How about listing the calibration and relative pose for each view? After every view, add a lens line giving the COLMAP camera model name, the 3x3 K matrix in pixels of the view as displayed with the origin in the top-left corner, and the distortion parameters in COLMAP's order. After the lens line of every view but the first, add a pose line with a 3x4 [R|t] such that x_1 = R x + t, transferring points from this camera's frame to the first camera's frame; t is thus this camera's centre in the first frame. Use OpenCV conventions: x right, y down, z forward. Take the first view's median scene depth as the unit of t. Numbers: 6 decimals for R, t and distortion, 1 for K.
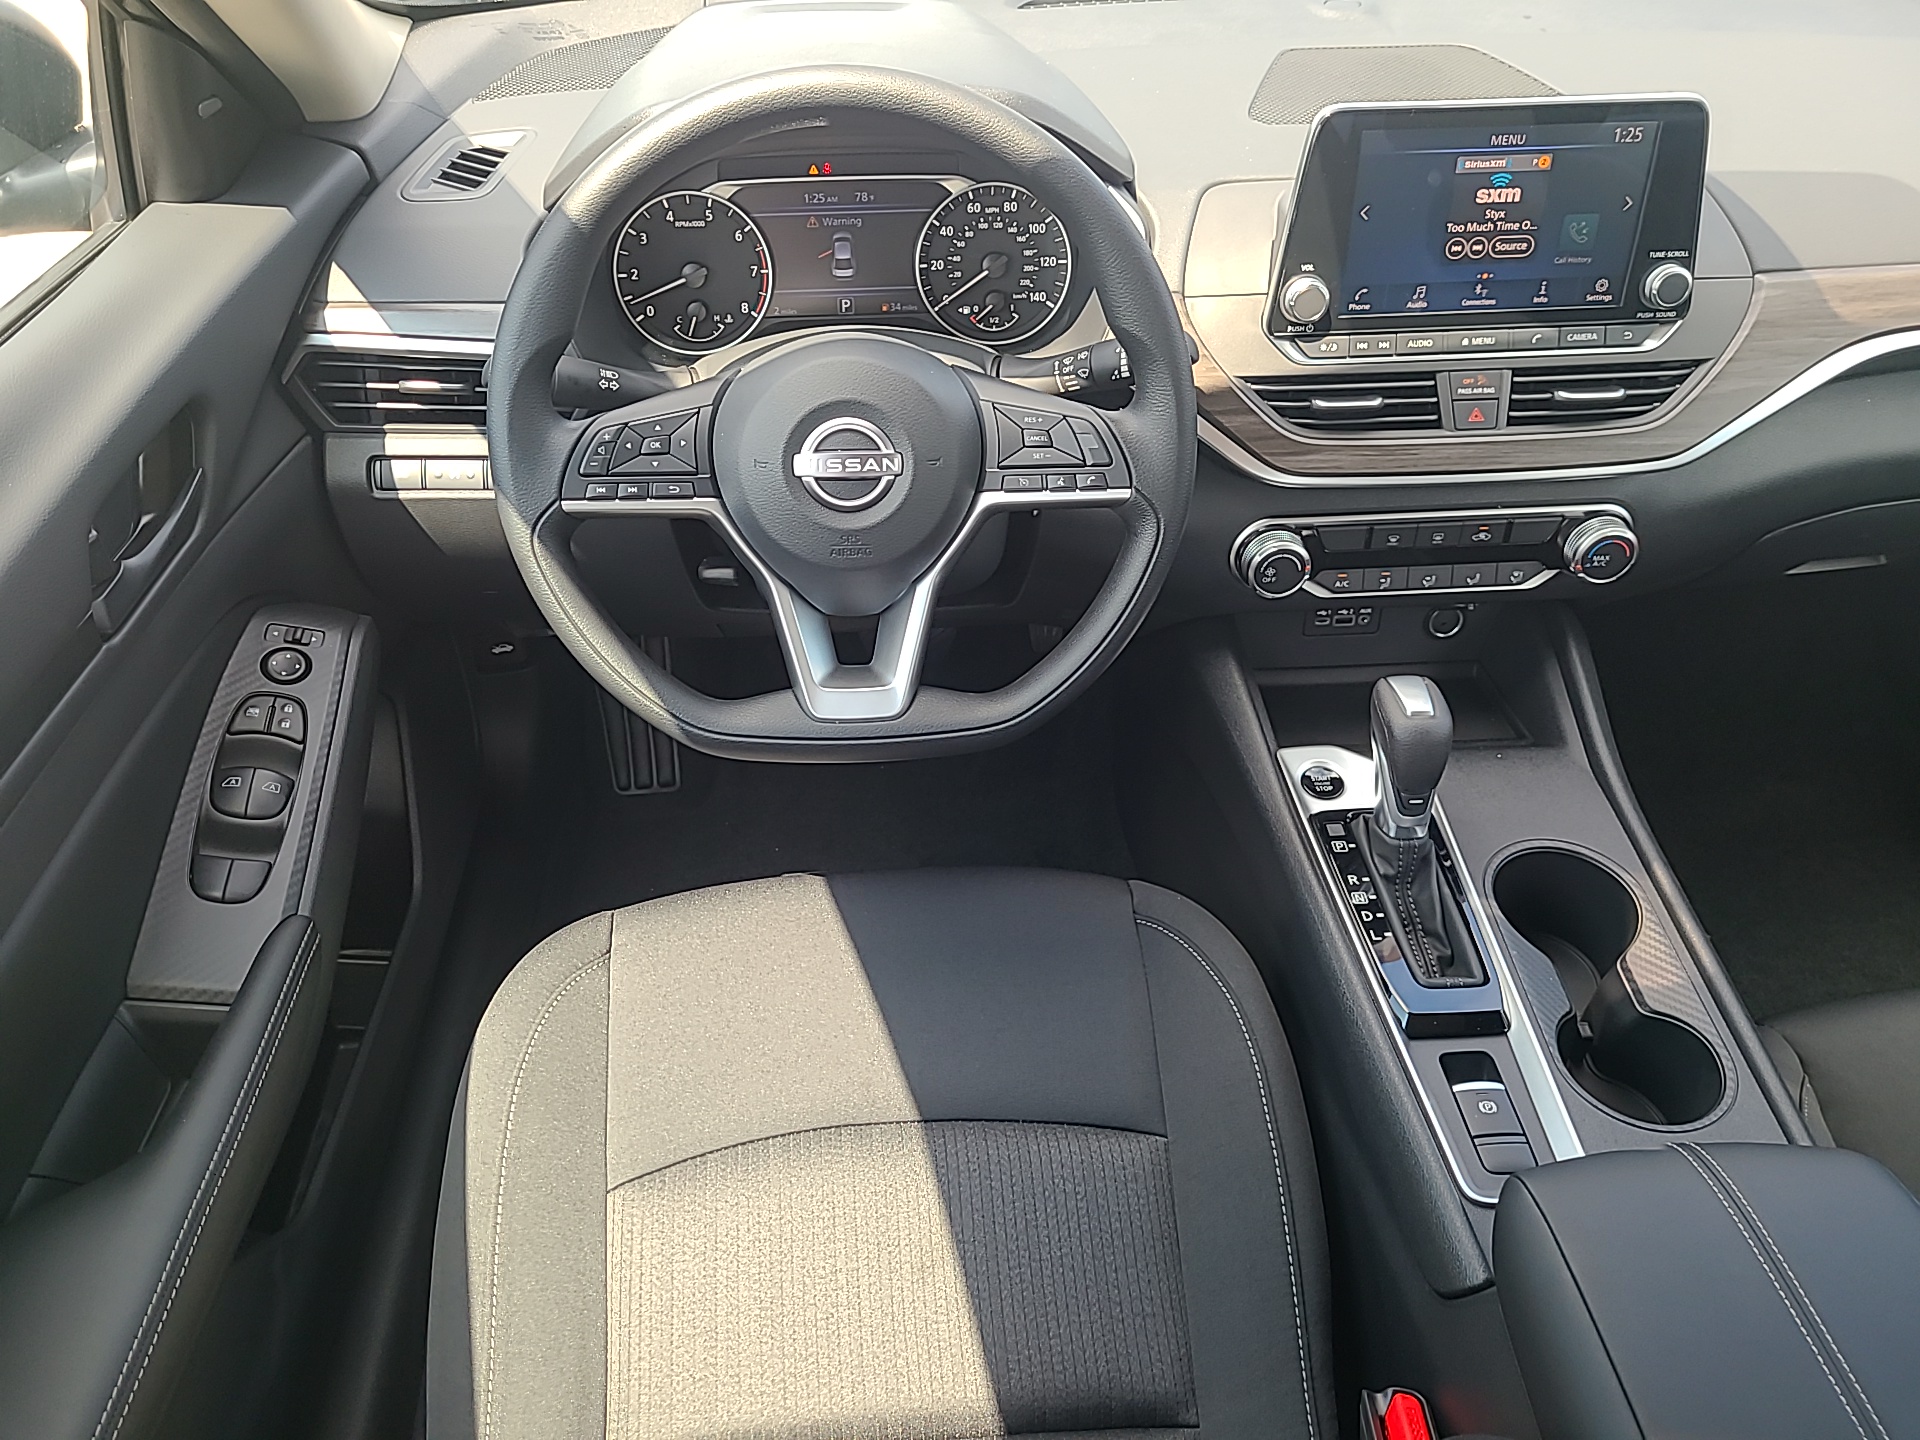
lens RADIAL K [[1563.4, 0, 977.4], [0, 1563.4, 762.5], [0, 0, 1]] dist [0.021716, -0.050656]
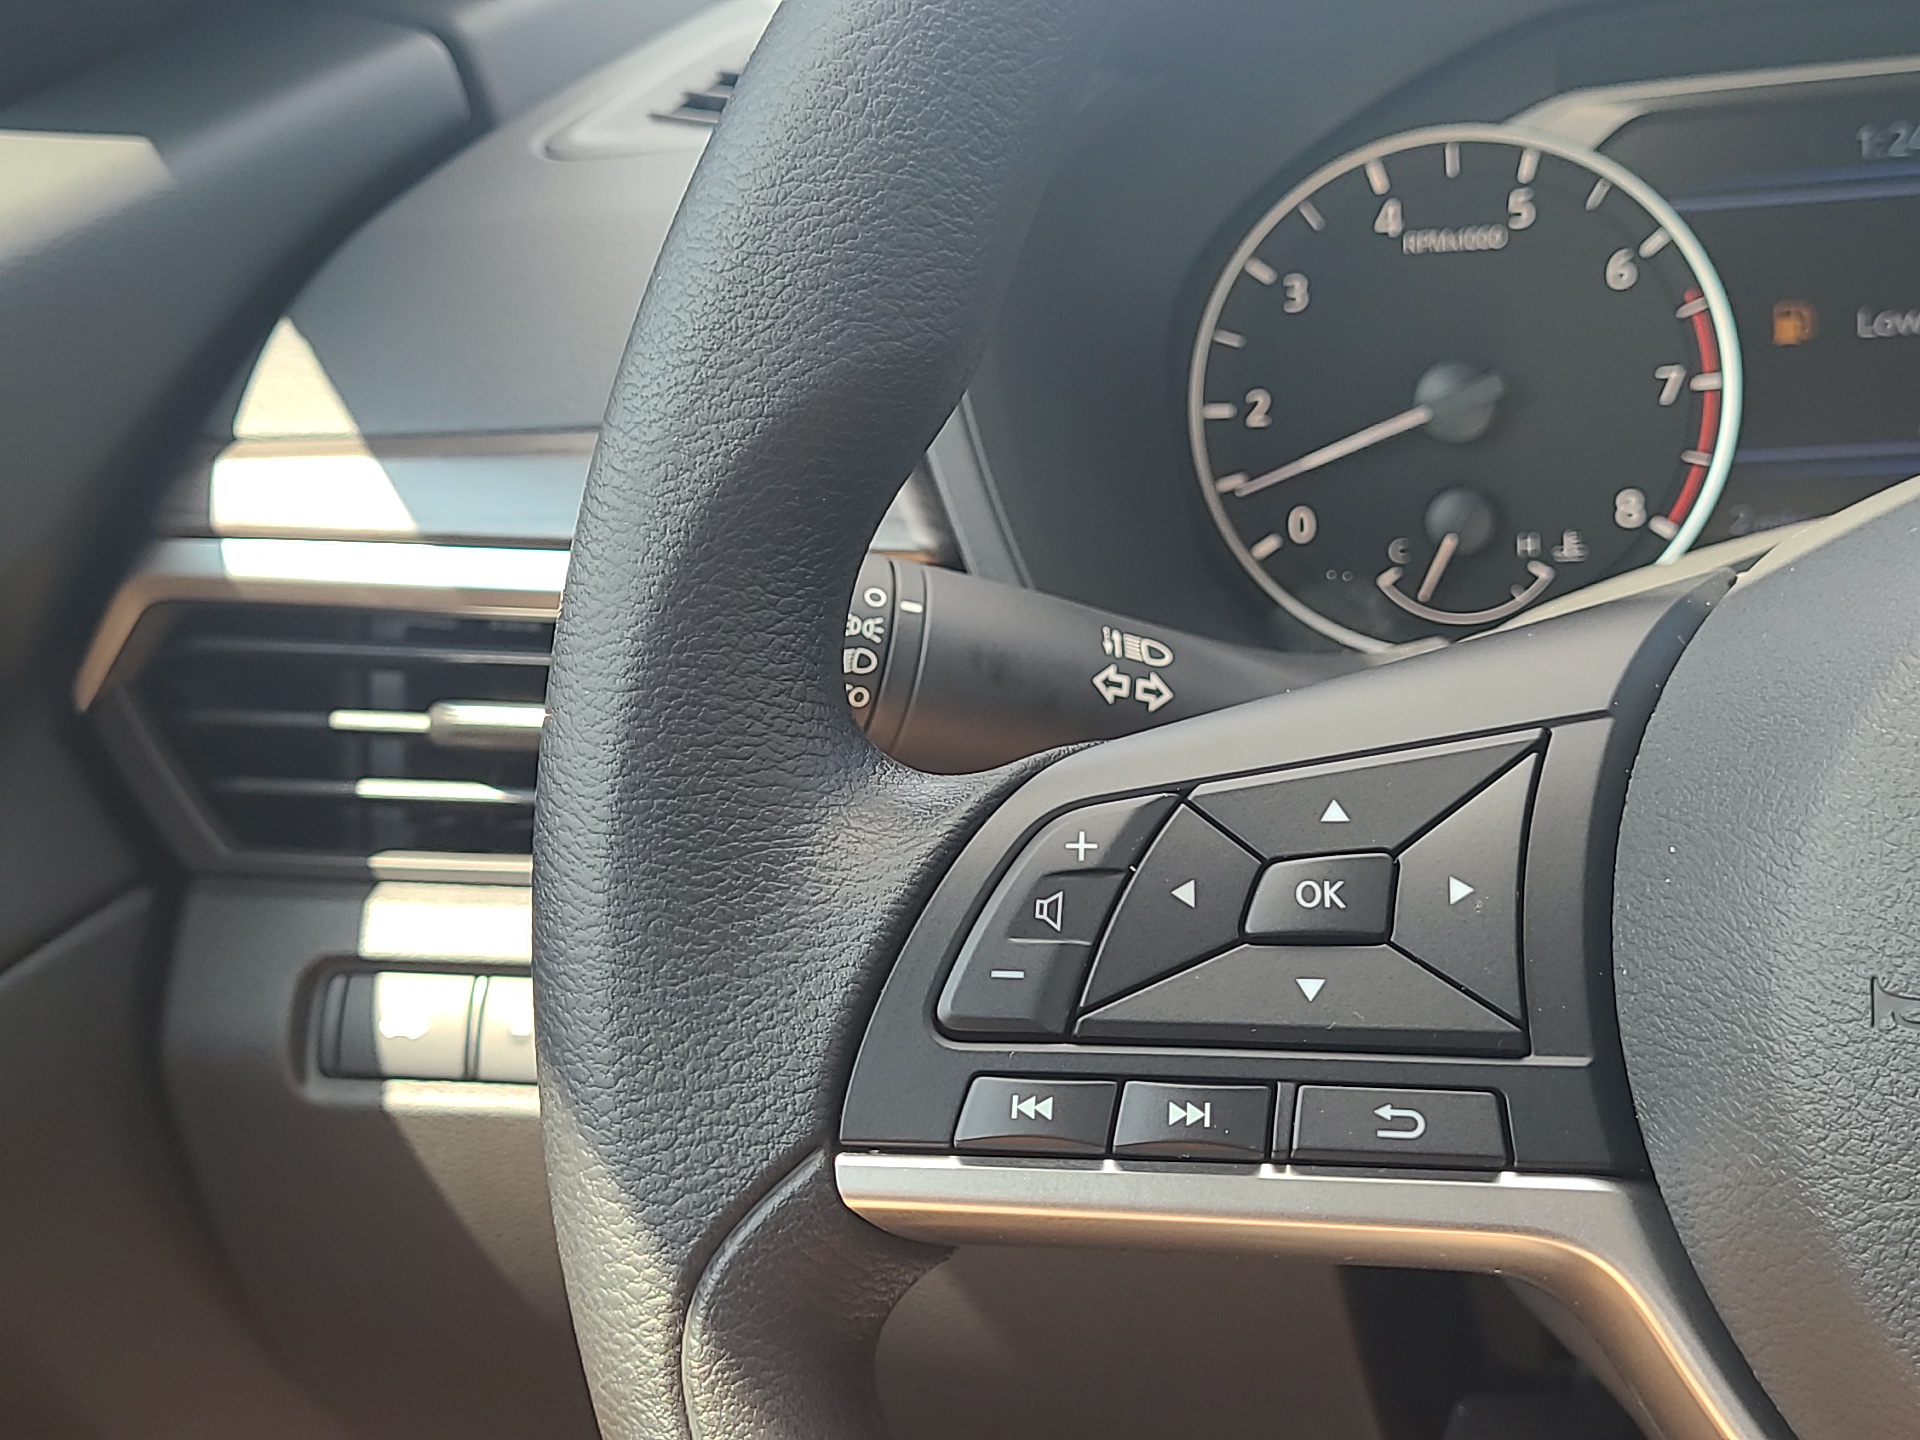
lens RADIAL K [[2762.3, 0, 966.1], [0, 2762.3, 724.6], [0, 0, 1]] dist [0.007590, 0.000000]
pose [[0.953646, 0.005103, -0.300887, -0.125398], [-0.098895, 0.949636, -0.297339, -0.100943], [0.284216, 0.313312, 0.906122, 0.581870]]
